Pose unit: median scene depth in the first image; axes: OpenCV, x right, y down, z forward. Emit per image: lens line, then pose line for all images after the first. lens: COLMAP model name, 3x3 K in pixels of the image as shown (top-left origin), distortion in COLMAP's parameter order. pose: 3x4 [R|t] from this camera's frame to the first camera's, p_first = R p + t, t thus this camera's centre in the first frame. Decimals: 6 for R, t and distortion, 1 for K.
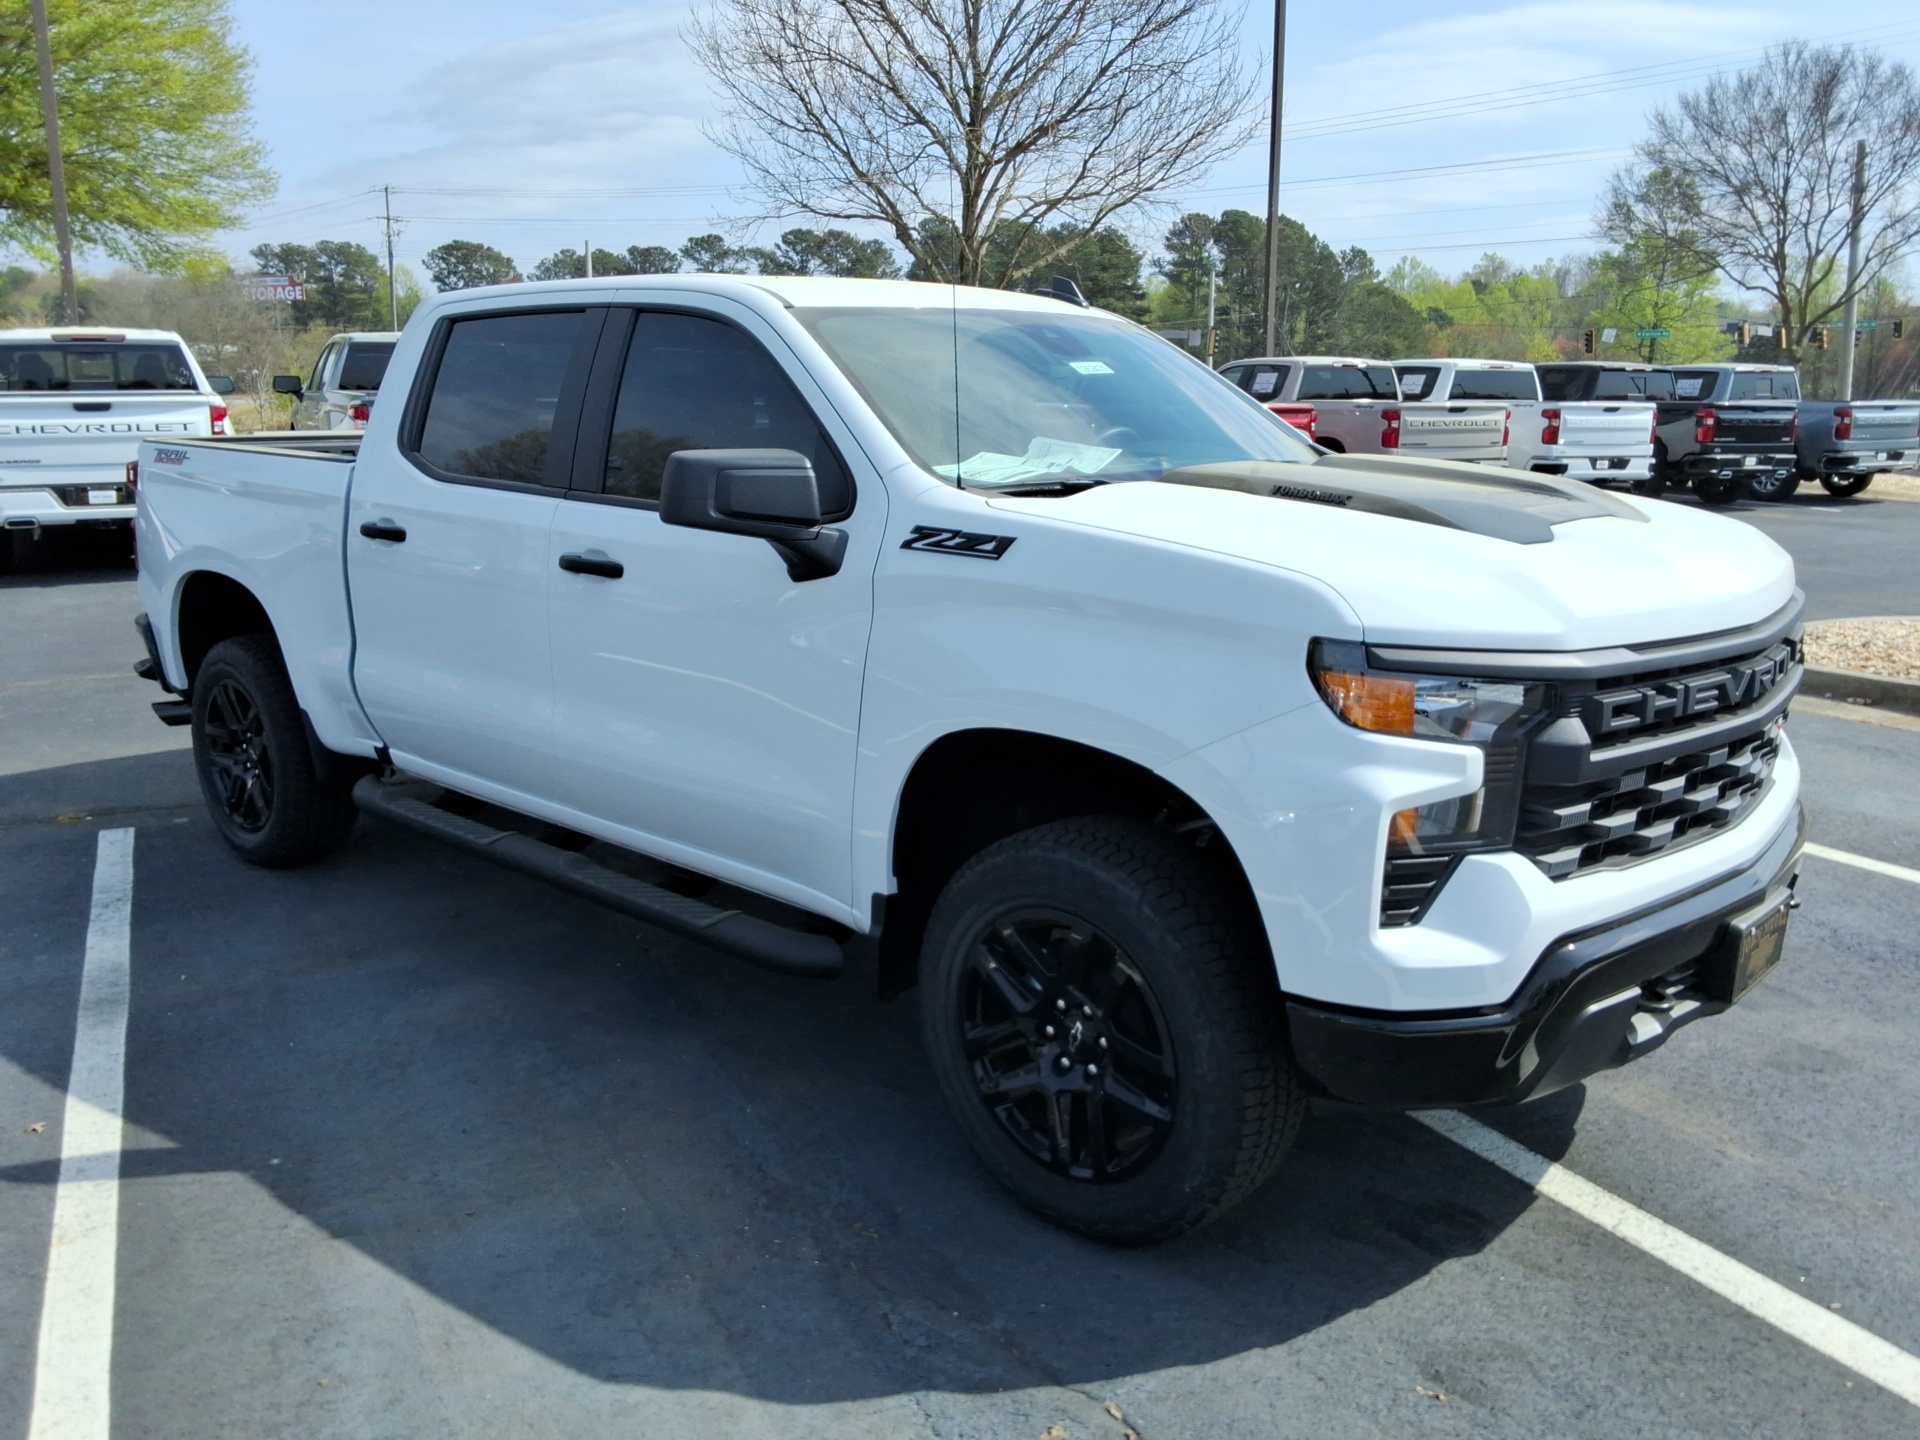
lens RADIAL K [[1538.5, 0, 959.8], [0, 1538.5, 710.7], [0, 0, 1]] dist [0.107288, -0.164154]
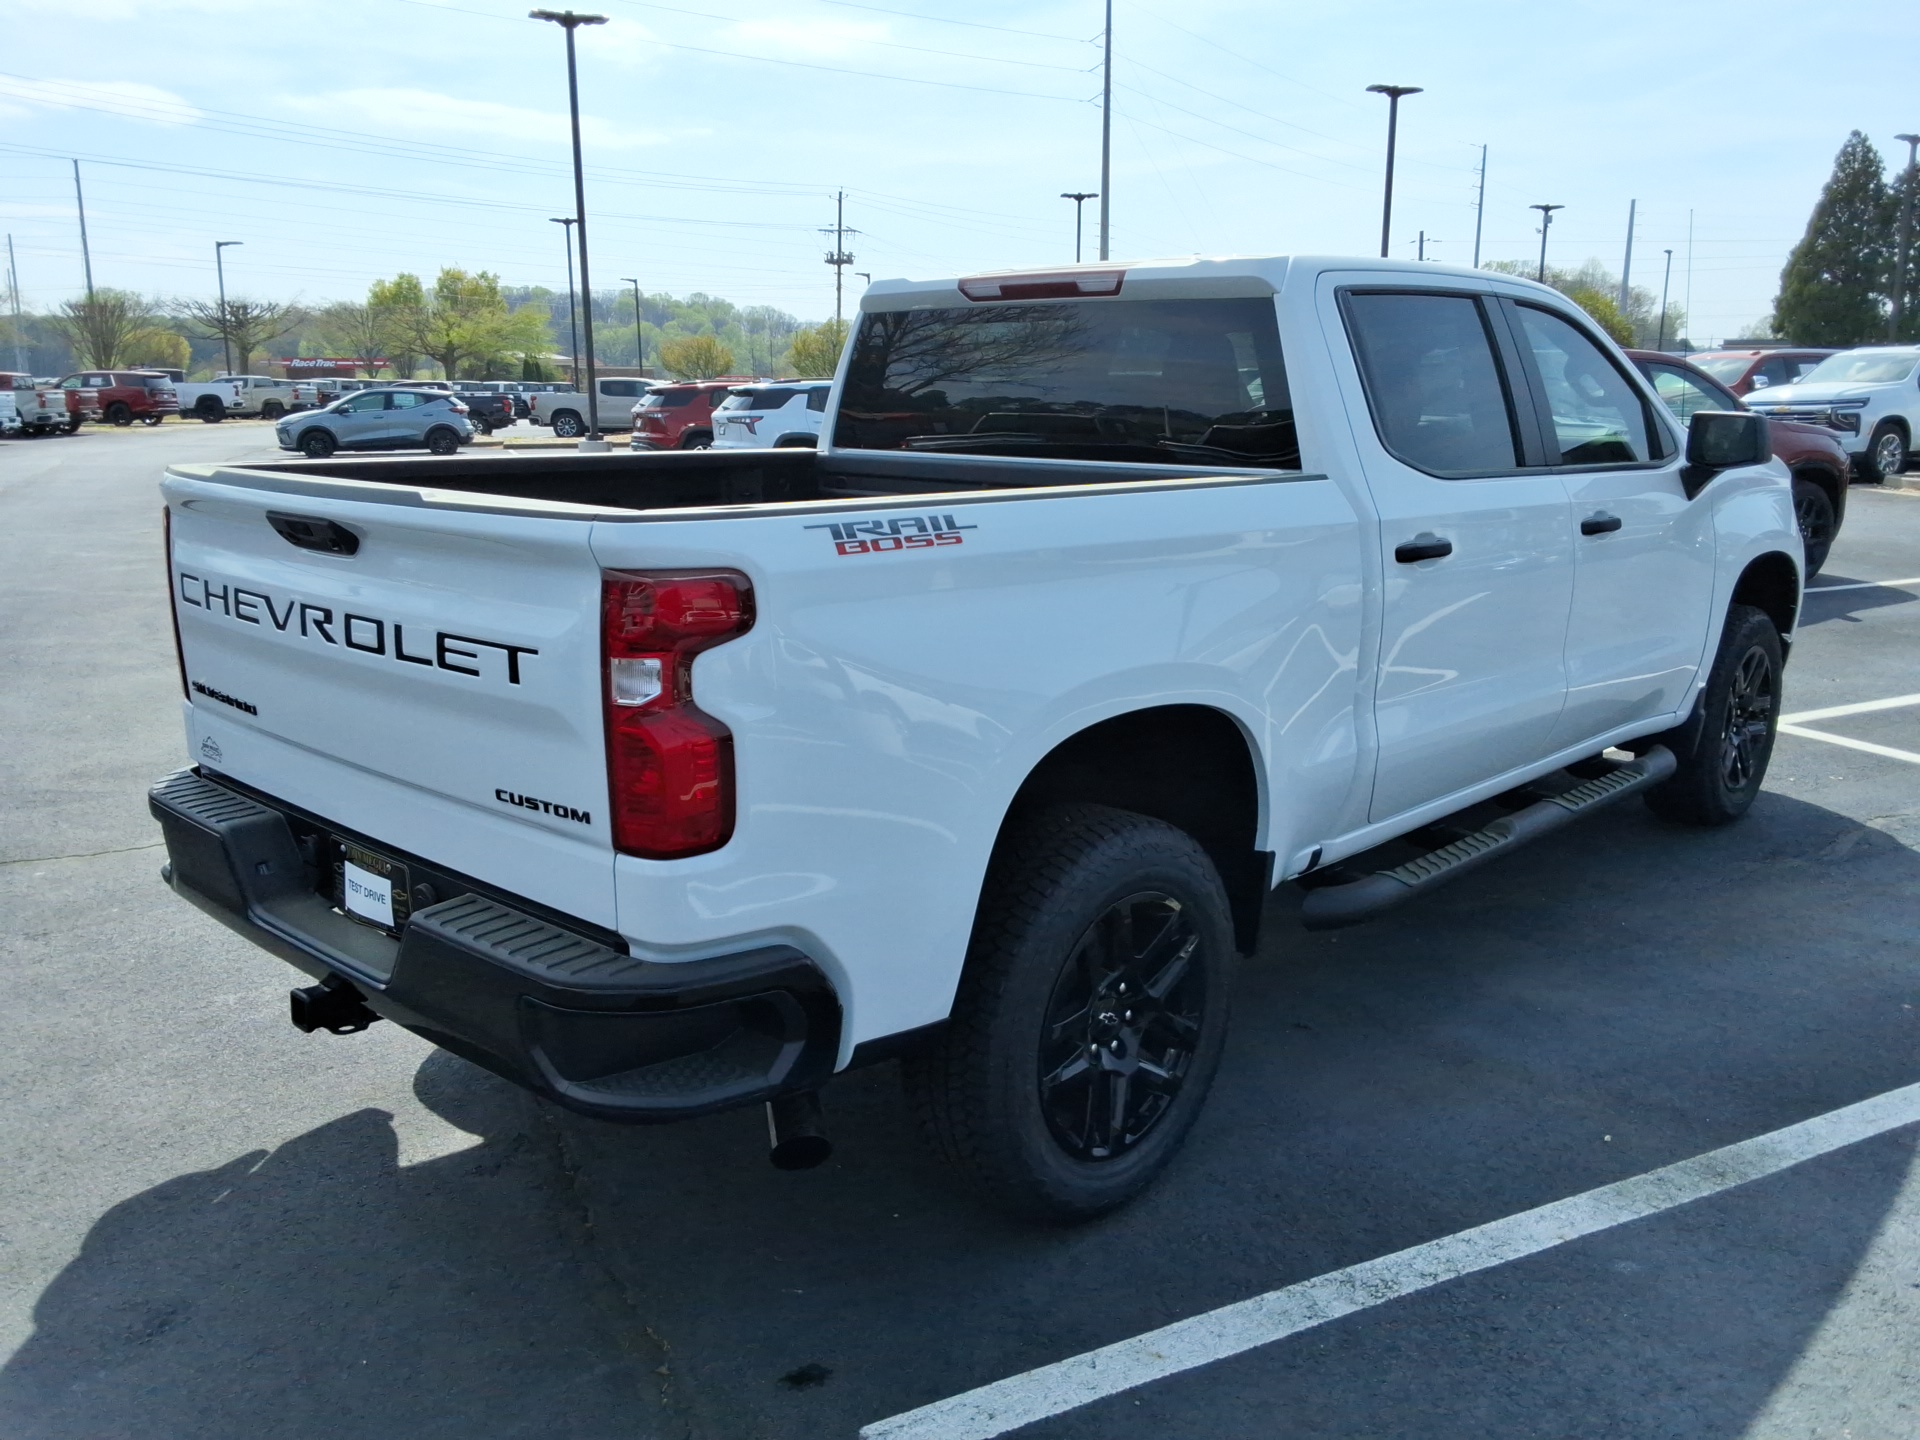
lens RADIAL K [[1538.5, 0, 979.9], [0, 1538.5, 709.3], [0, 0, 1]] dist [0.107288, -0.164154]
pose [[-0.005760, -0.210306, 0.977619, -0.257871], [0.201376, 0.957362, 0.207135, -0.054592], [-0.979497, 0.198062, 0.036836, 0.263919]]
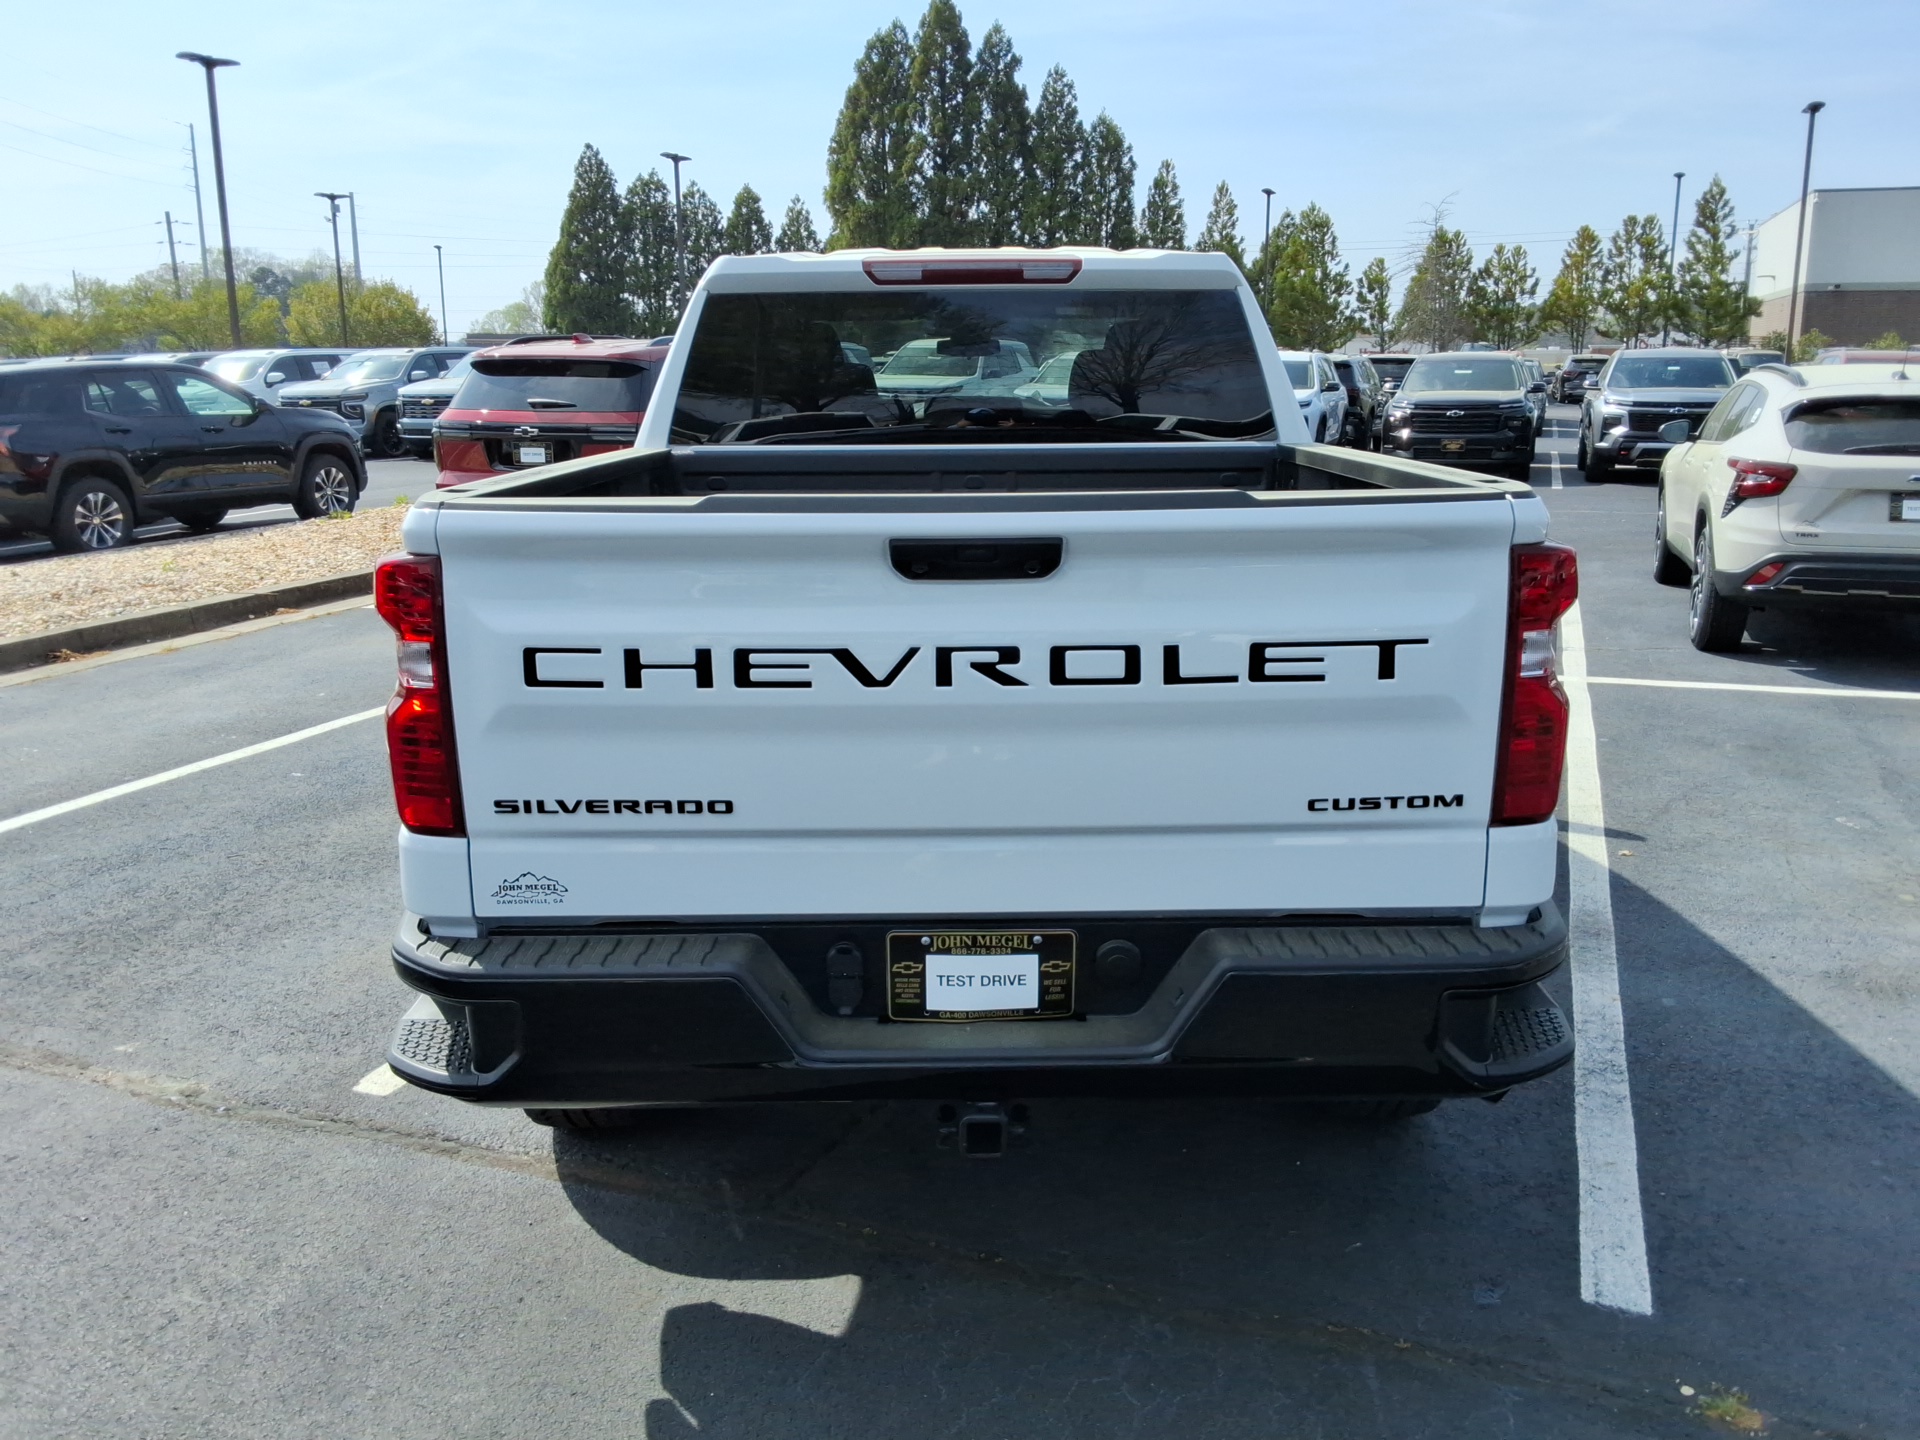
lens RADIAL K [[1538.5, 0, 985.1], [0, 1538.5, 704.8], [0, 0, 1]] dist [0.107288, -0.164154]
pose [[-0.688769, -0.149552, 0.709388, -0.204243], [0.156504, 0.924749, 0.346910, -0.080387], [-0.707887, 0.349963, -0.613533, 0.389011]]
